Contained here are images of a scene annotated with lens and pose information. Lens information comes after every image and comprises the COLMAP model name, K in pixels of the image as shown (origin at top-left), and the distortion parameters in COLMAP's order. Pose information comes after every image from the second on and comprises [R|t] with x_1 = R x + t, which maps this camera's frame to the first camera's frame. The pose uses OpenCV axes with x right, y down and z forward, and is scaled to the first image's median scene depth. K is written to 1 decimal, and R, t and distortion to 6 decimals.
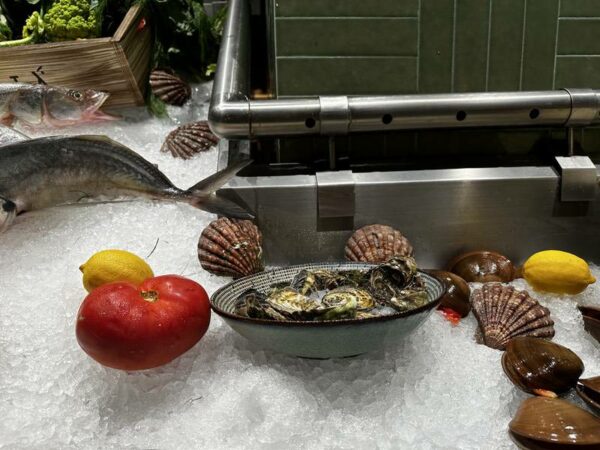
lens RADIAL K [[458.9, 0, 299.5], [0, 458.9, 227.1], [0, 0, 1]] dist [0.035085, -0.069191]
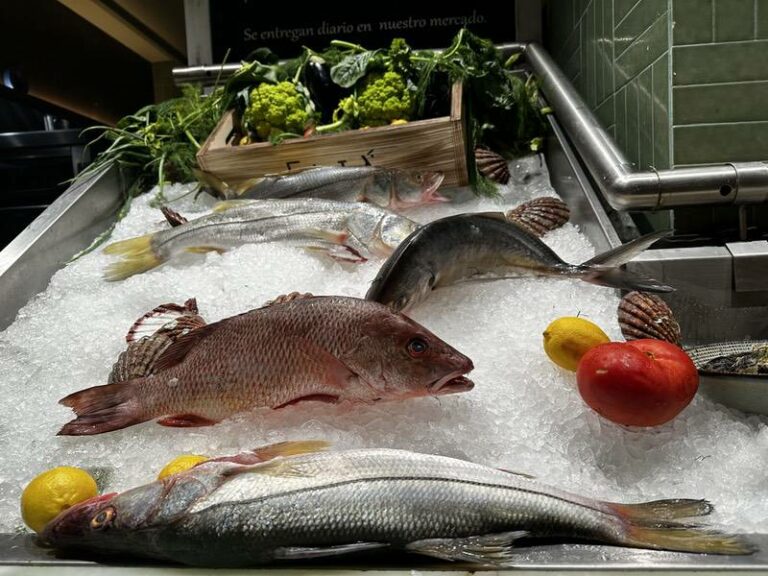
lens RADIAL K [[587.4, 0, 379.0], [0, 587.4, 290.2], [0, 0, 1]] dist [0.035085, -0.069191]
pose [[0.986718, -0.013319, -0.161895, -0.450549], [-0.001100, 0.996062, -0.088653, 0.078174], [0.162438, 0.087654, 0.982818, -0.264261]]
